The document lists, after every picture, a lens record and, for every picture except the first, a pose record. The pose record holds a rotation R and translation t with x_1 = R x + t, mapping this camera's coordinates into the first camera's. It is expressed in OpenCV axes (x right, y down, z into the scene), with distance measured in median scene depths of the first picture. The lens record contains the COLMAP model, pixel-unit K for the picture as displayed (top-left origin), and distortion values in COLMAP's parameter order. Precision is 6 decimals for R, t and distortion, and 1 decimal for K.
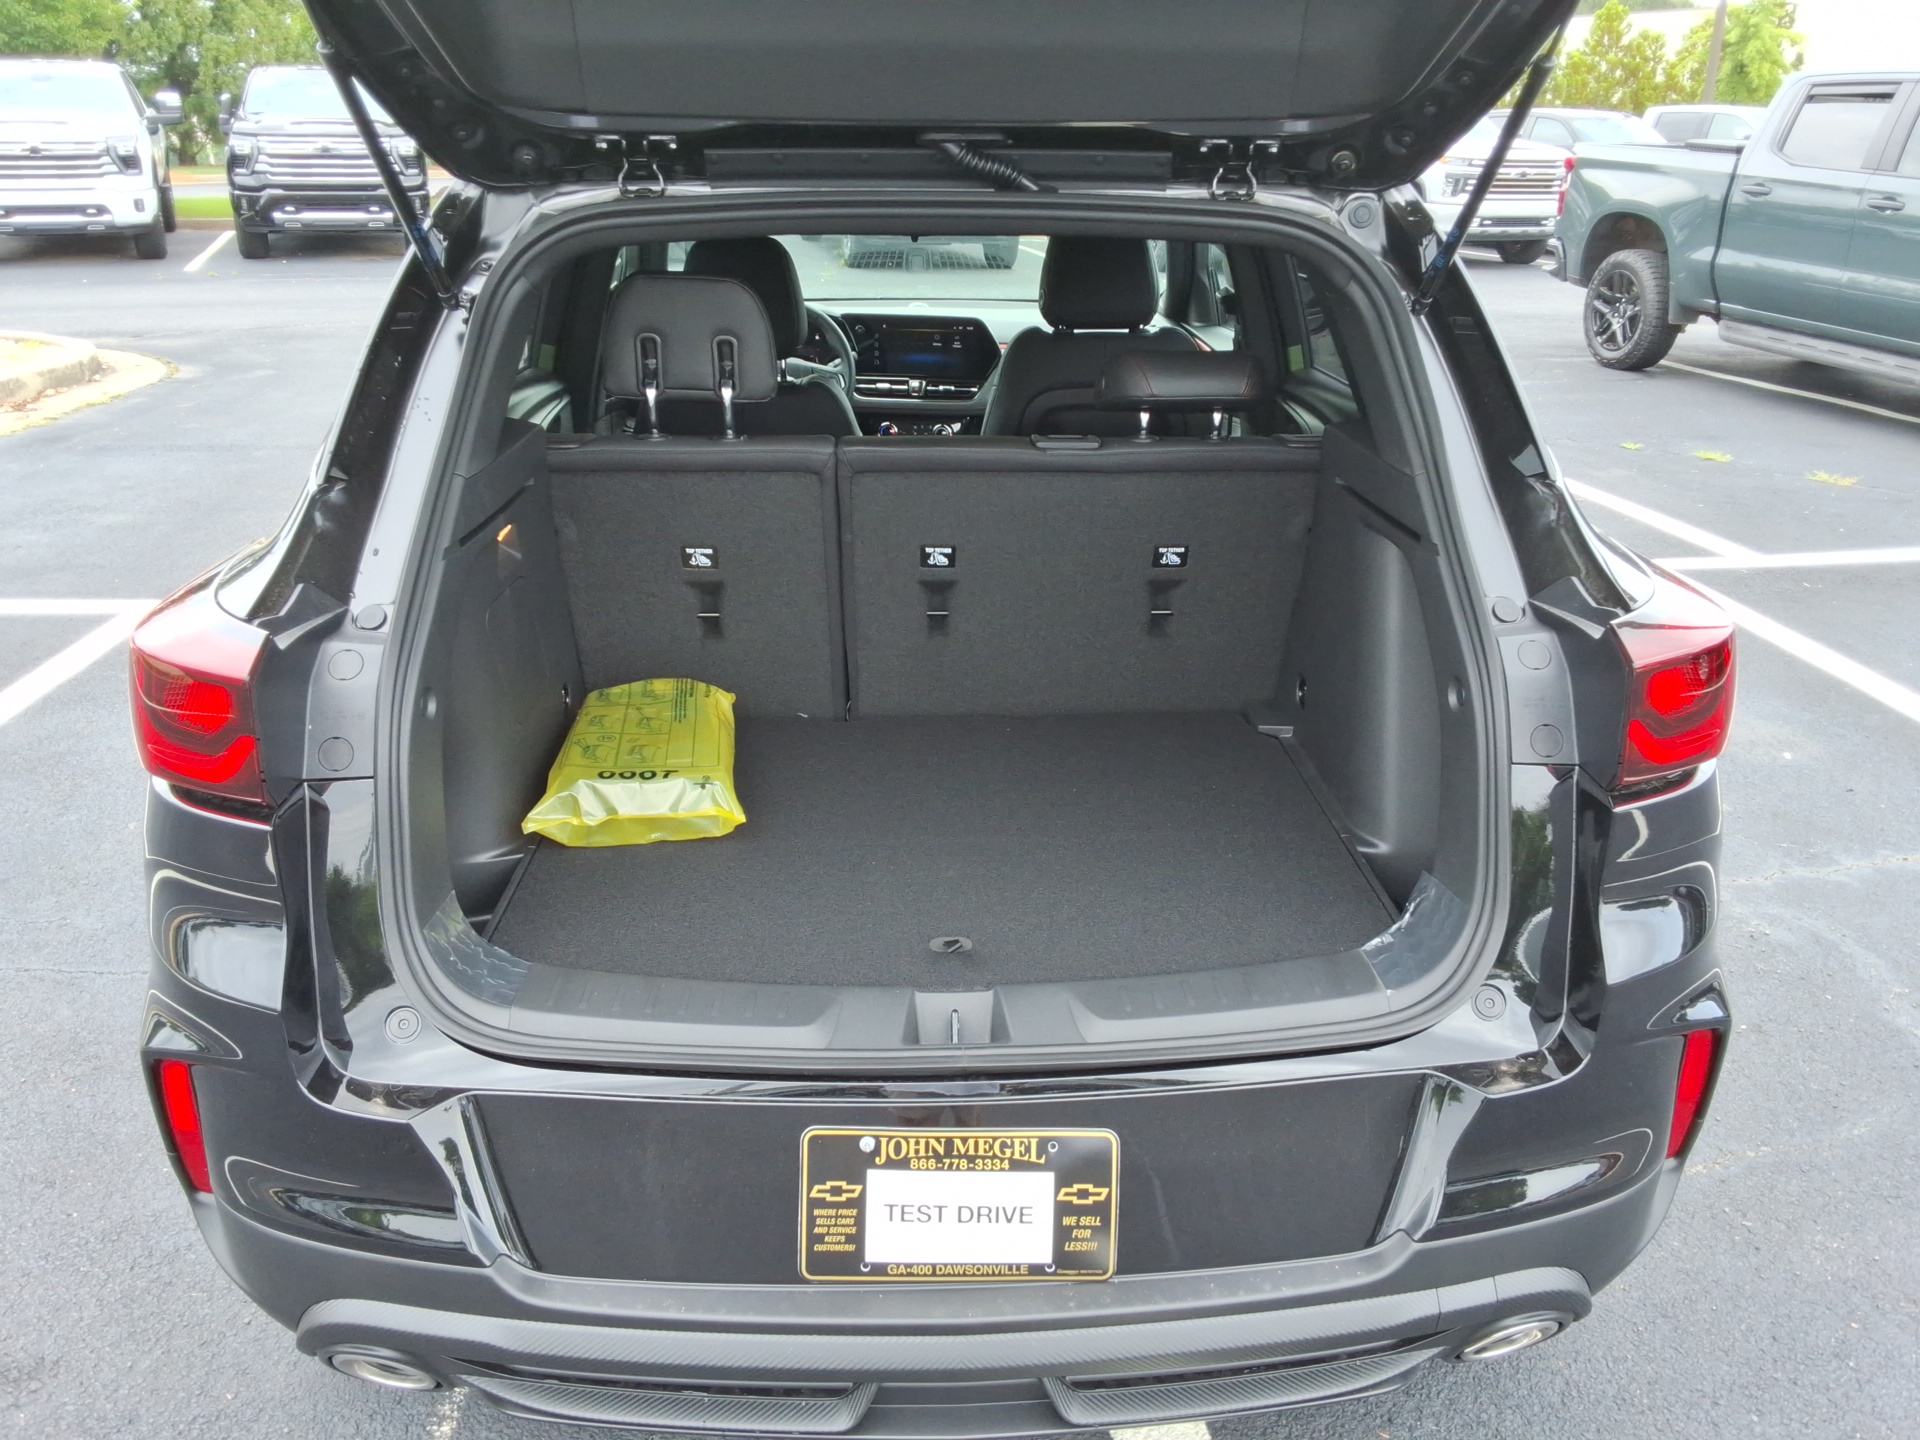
lens RADIAL K [[1540.5, 0, 970.9], [0, 1540.5, 720.8], [0, 0, 1]] dist [0.070211, -0.116245]
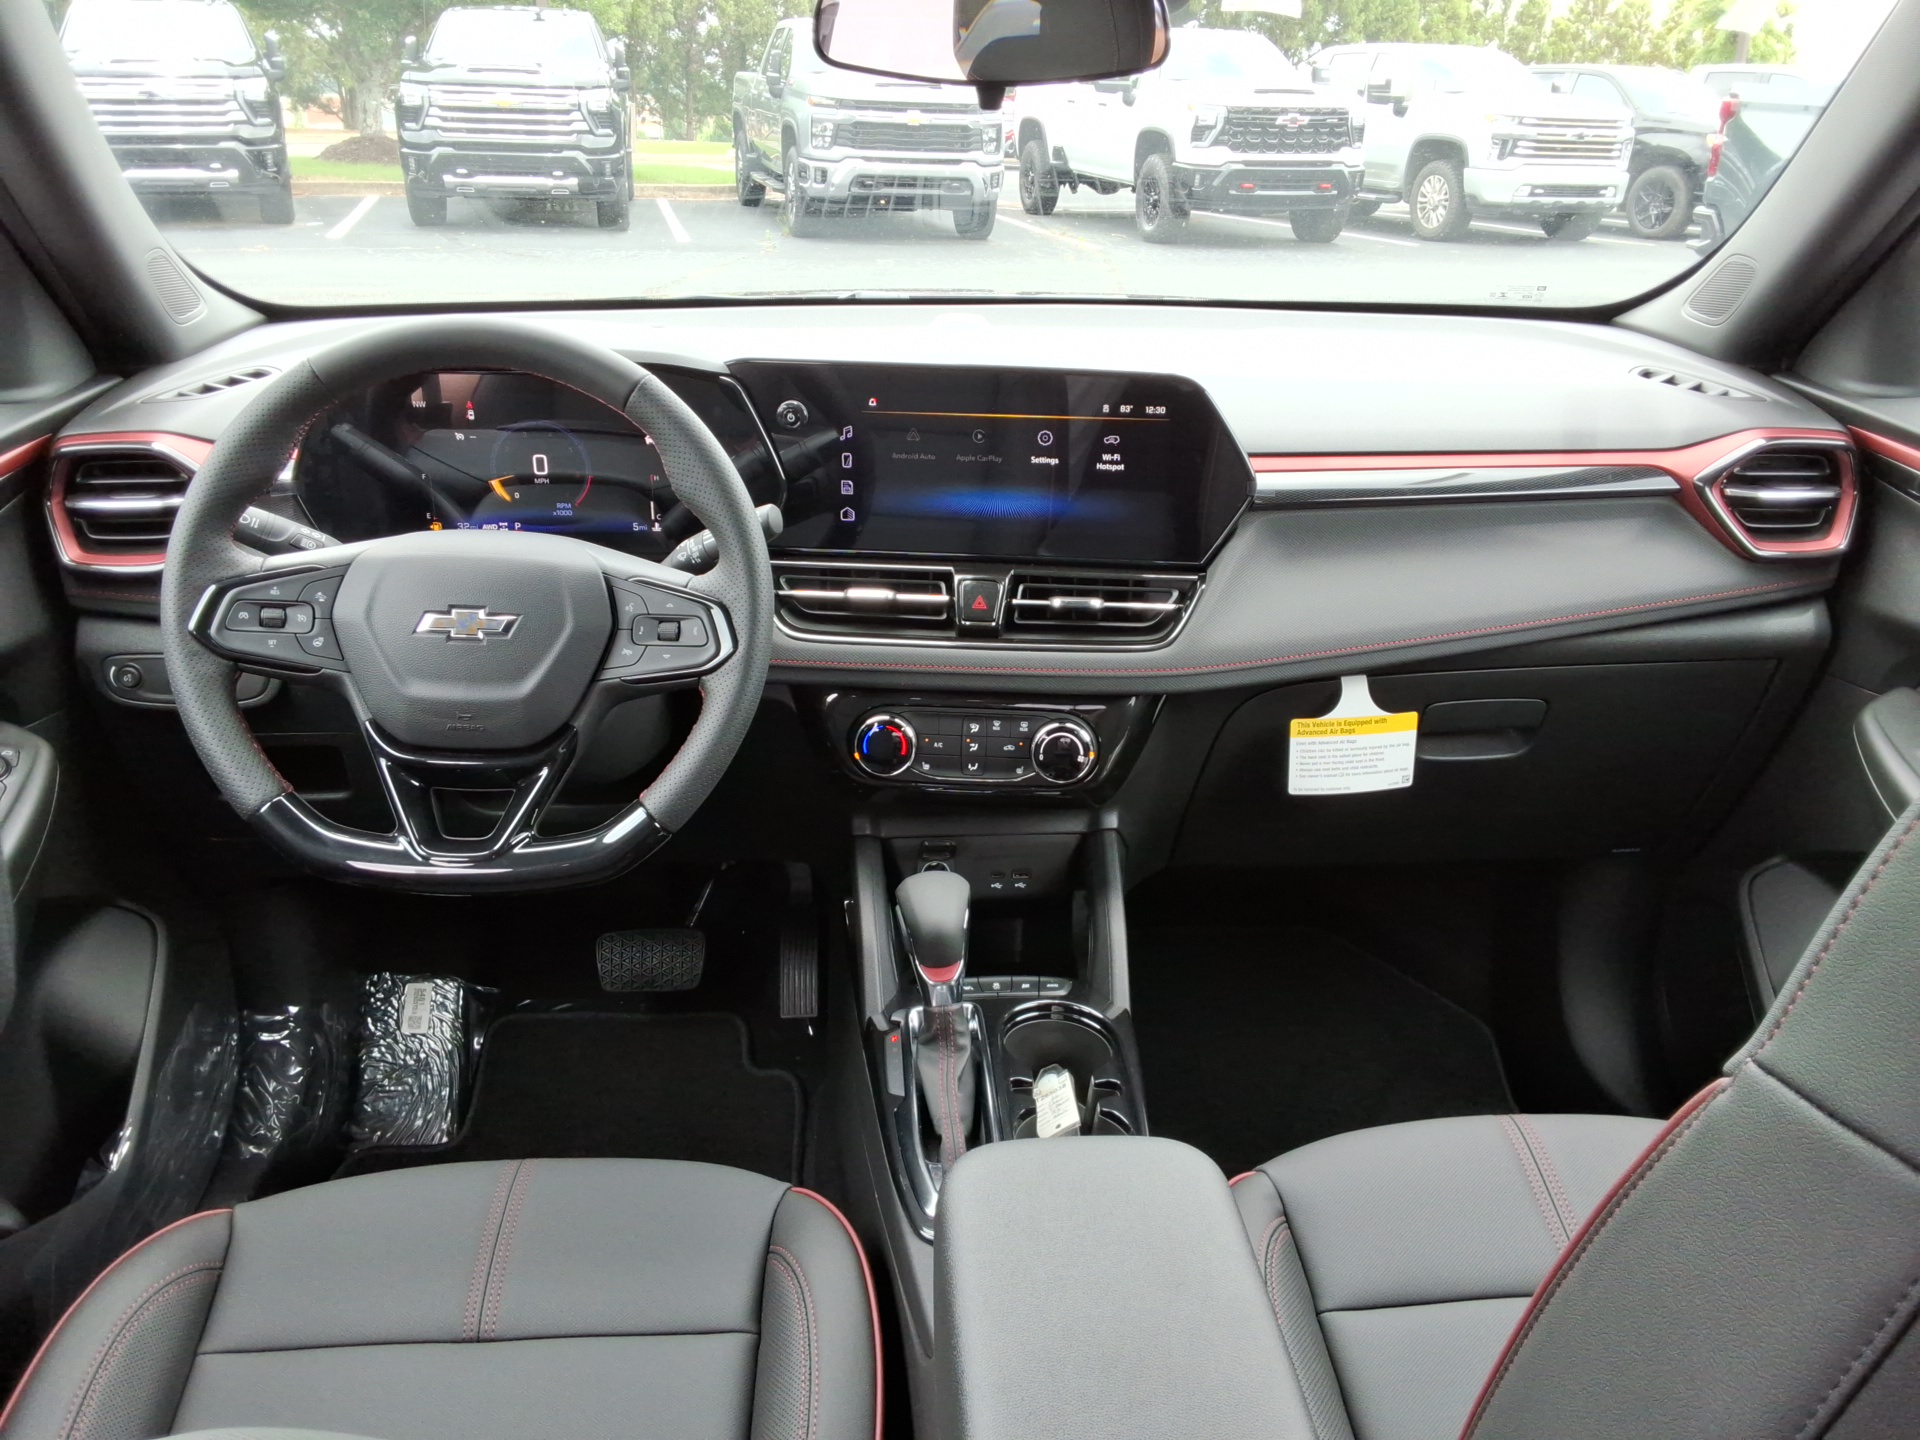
lens RADIAL K [[1540.5, 0, 978.7], [0, 1540.5, 732.9], [0, 0, 1]] dist [0.070211, -0.116245]
pose [[0.999425, -0.003595, 0.033701, -0.046546], [0.002853, 0.999753, 0.022030, -0.202371], [-0.033772, -0.021921, 0.999189, 0.717649]]
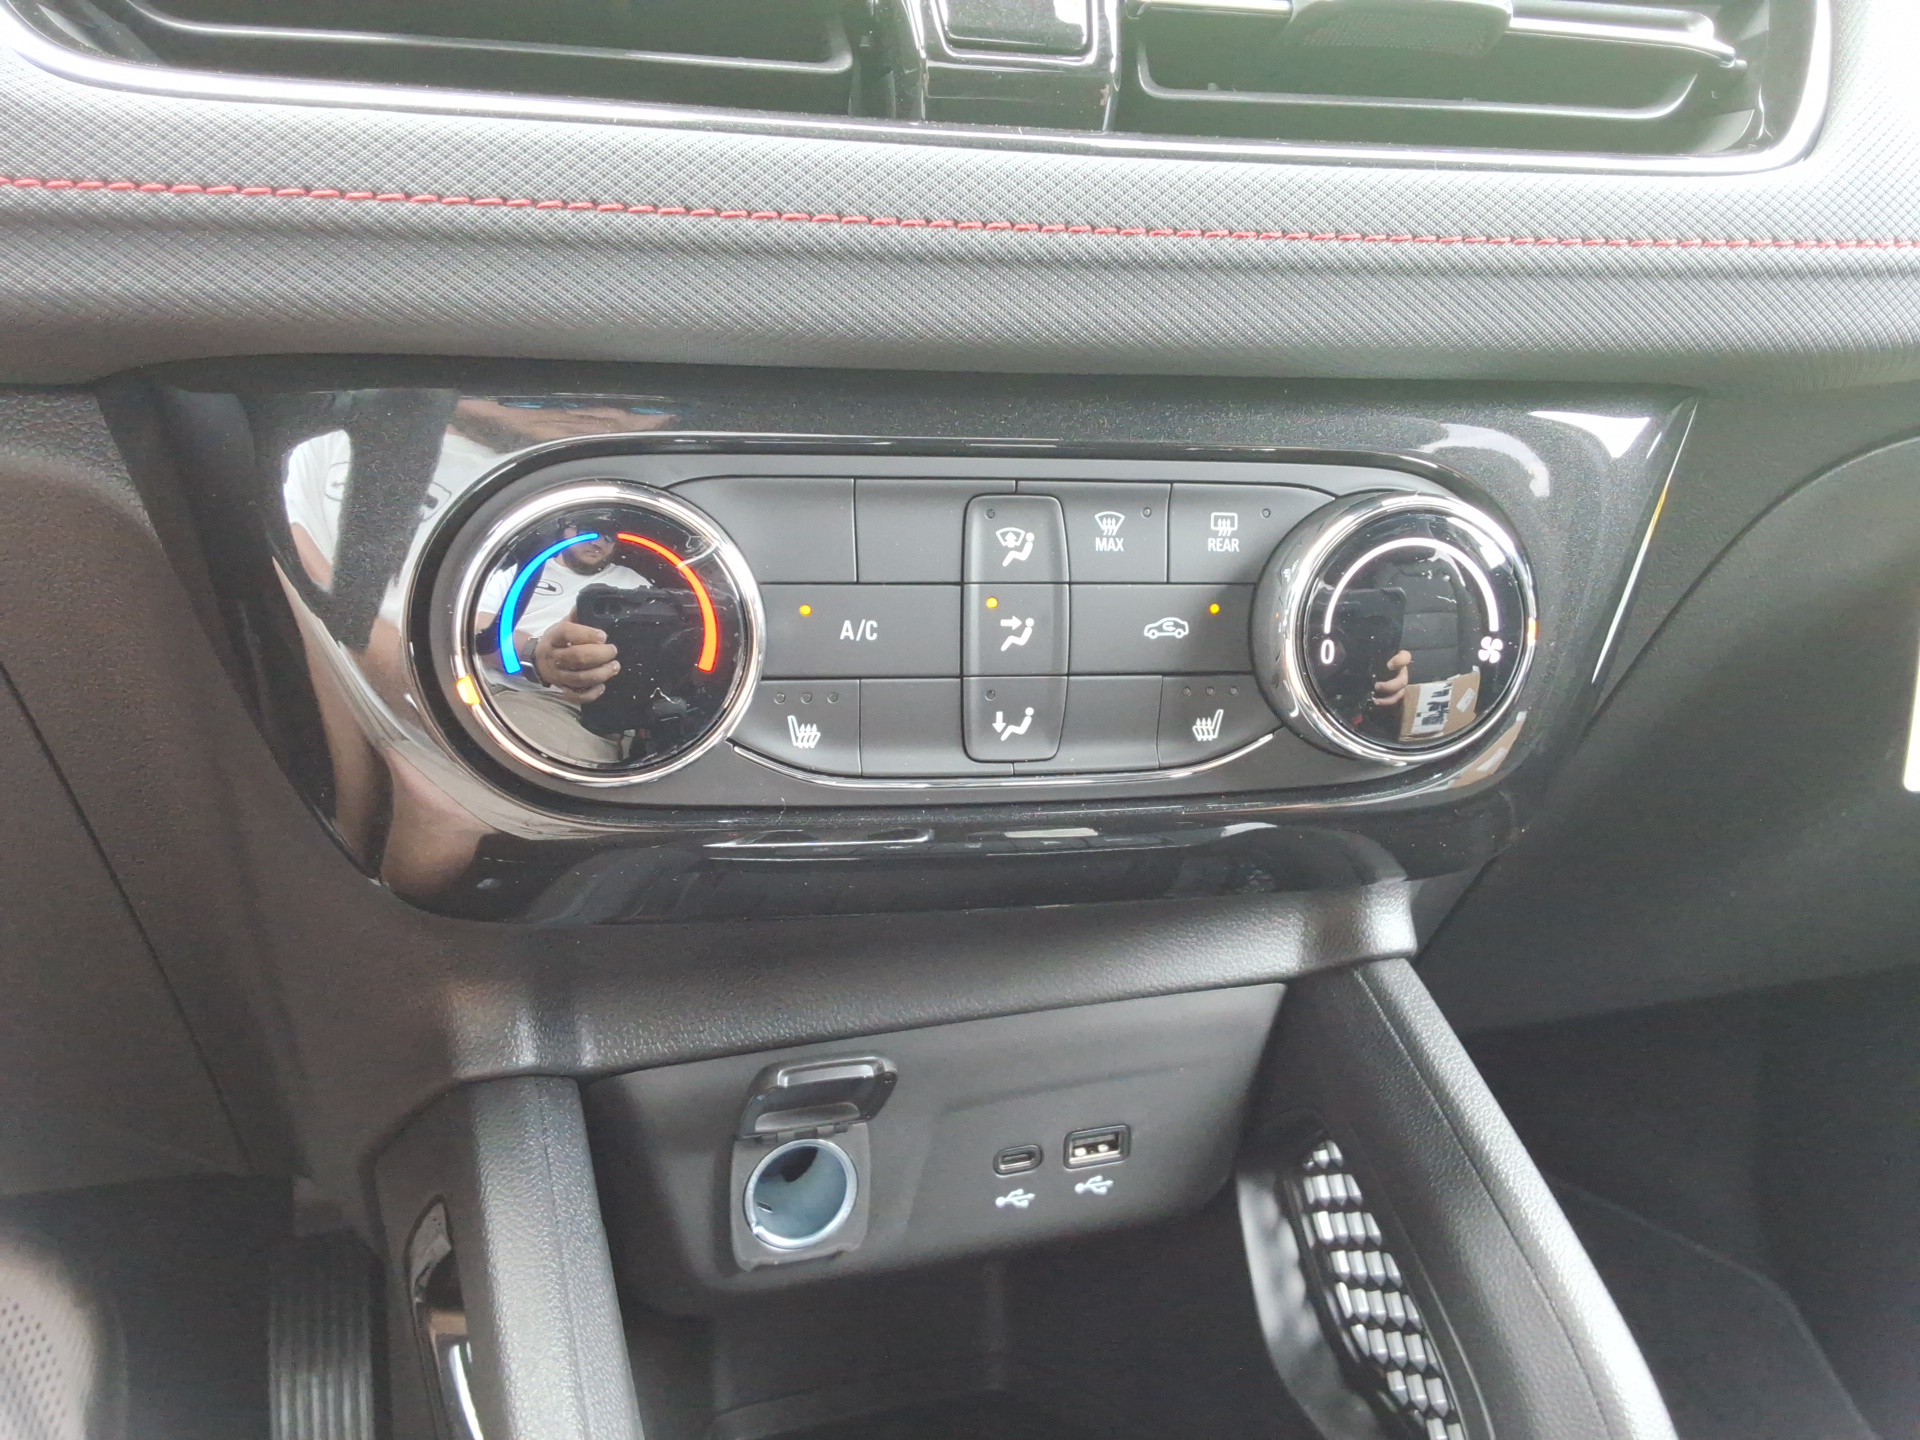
lens RADIAL K [[1540.5, 0, 958.3], [0, 1540.5, 722.2], [0, 0, 1]] dist [0.070211, -0.116245]
pose [[0.959262, -0.053114, 0.277479, -0.058532], [0.073092, 0.995387, -0.062150, -0.185219], [-0.272898, 0.079900, 0.958719, 0.953634]]
